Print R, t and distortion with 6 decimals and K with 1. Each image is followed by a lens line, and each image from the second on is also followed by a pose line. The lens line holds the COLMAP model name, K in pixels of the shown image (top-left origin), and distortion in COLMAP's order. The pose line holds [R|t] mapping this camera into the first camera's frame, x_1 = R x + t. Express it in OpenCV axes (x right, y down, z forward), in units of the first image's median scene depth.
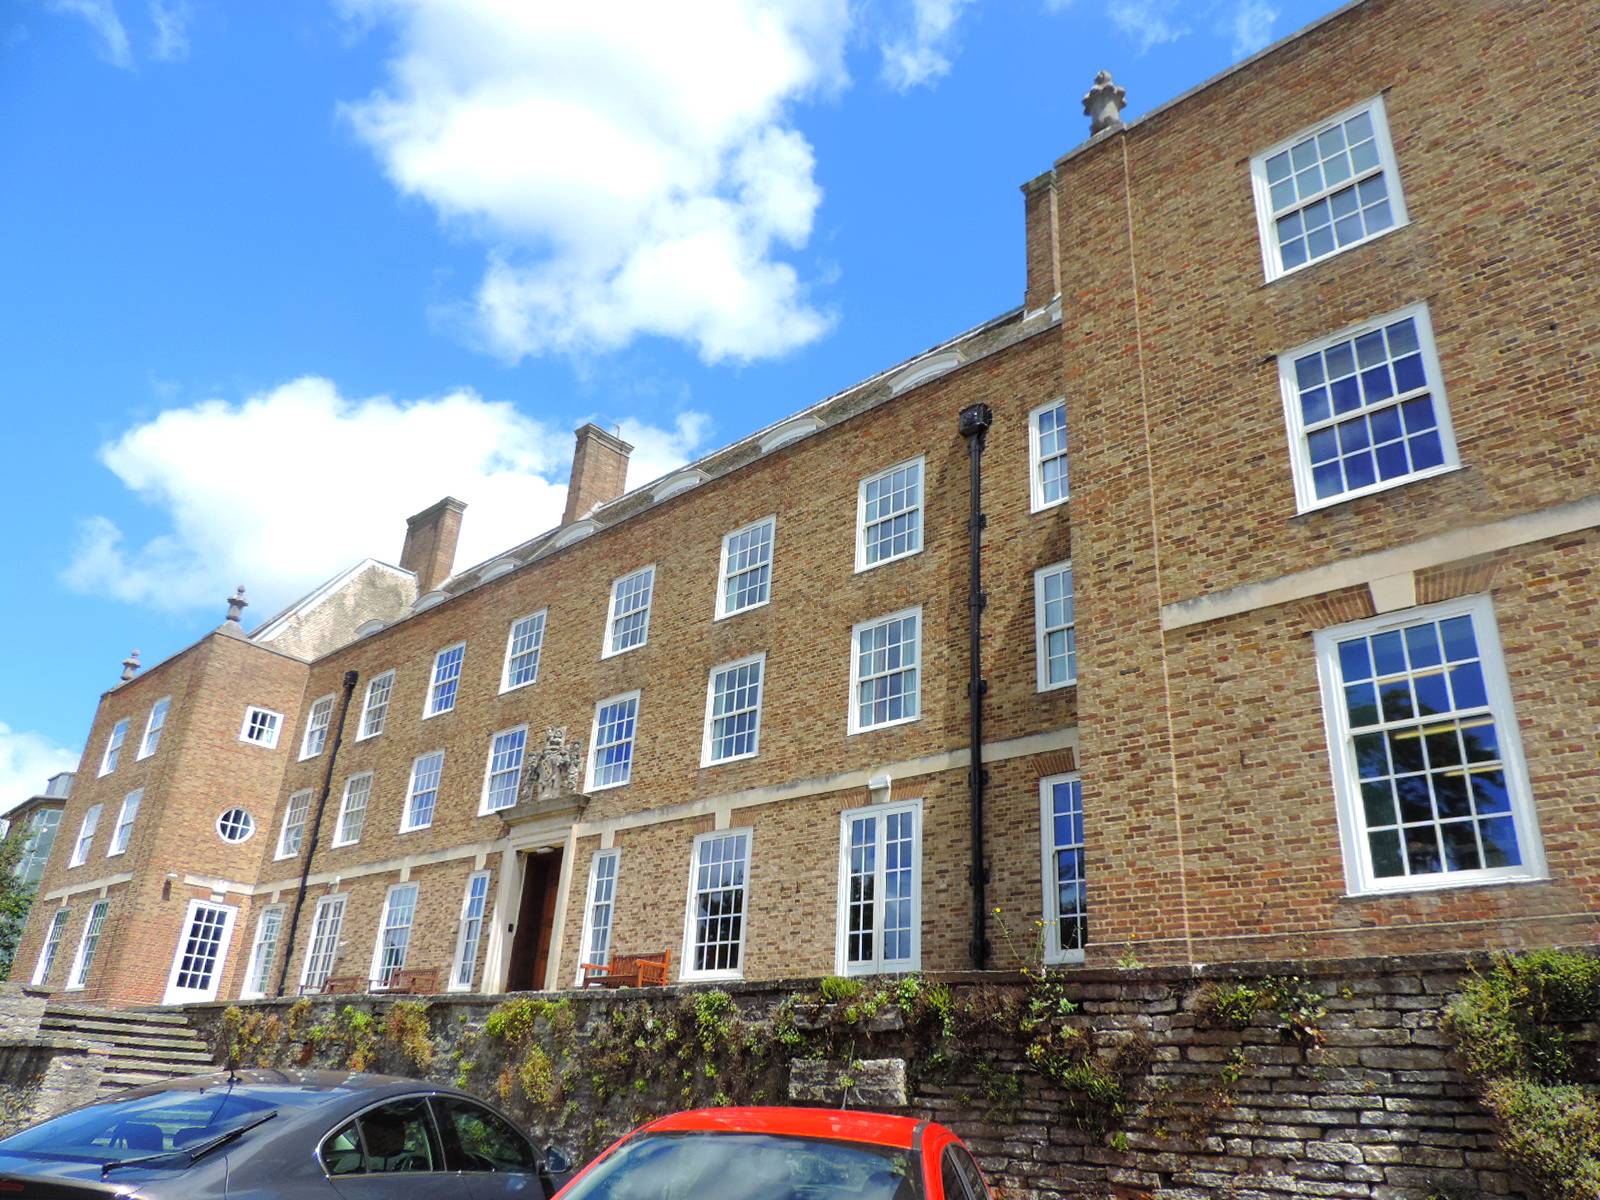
lens RADIAL K [[1083.7, 0, 755.8], [0, 1083.7, 491.6], [0, 0, 1]] dist [0.021499, 0.003141]
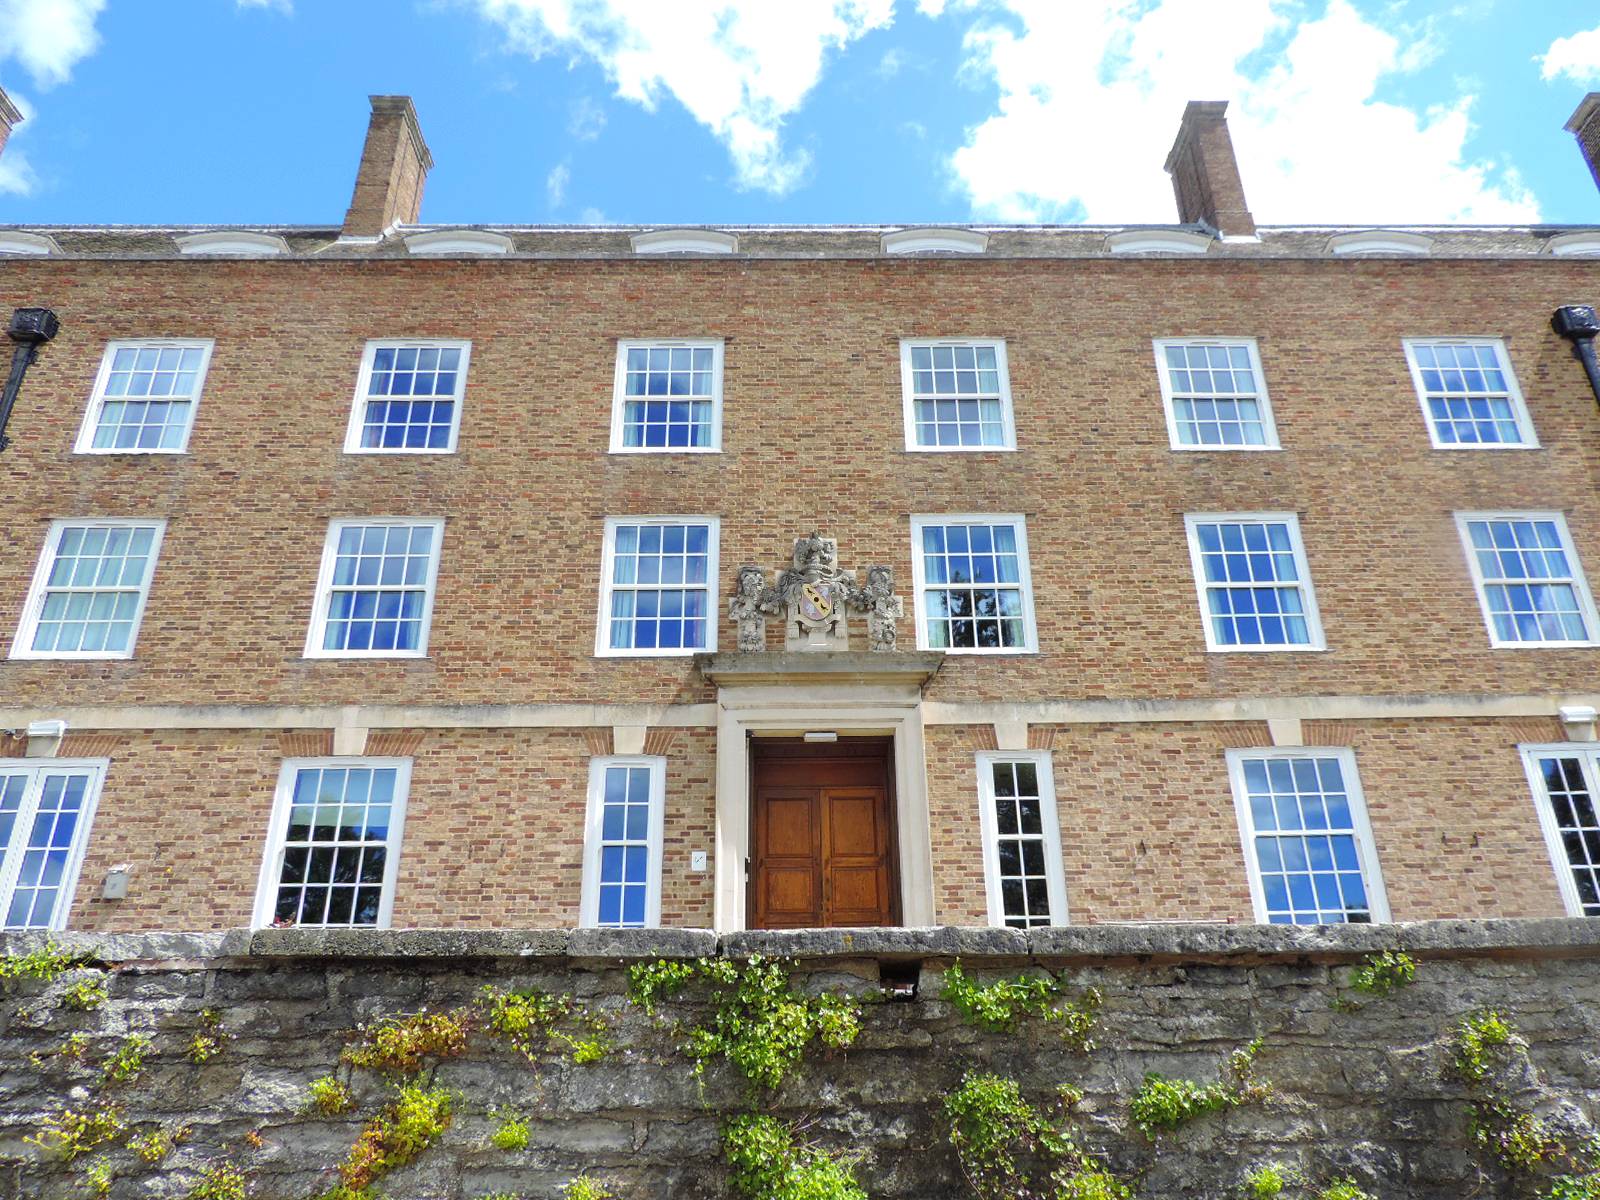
lens RADIAL K [[1097.3, 0, 575.5], [0, 1097.3, 515.7], [0, 0, 1]] dist [-0.007616, -0.008323]
pose [[0.706833, 0.289165, 0.645577, -0.650689], [-0.301816, 0.948674, -0.094473, 0.298933], [-0.639761, -0.128069, 0.757829, 0.635756]]
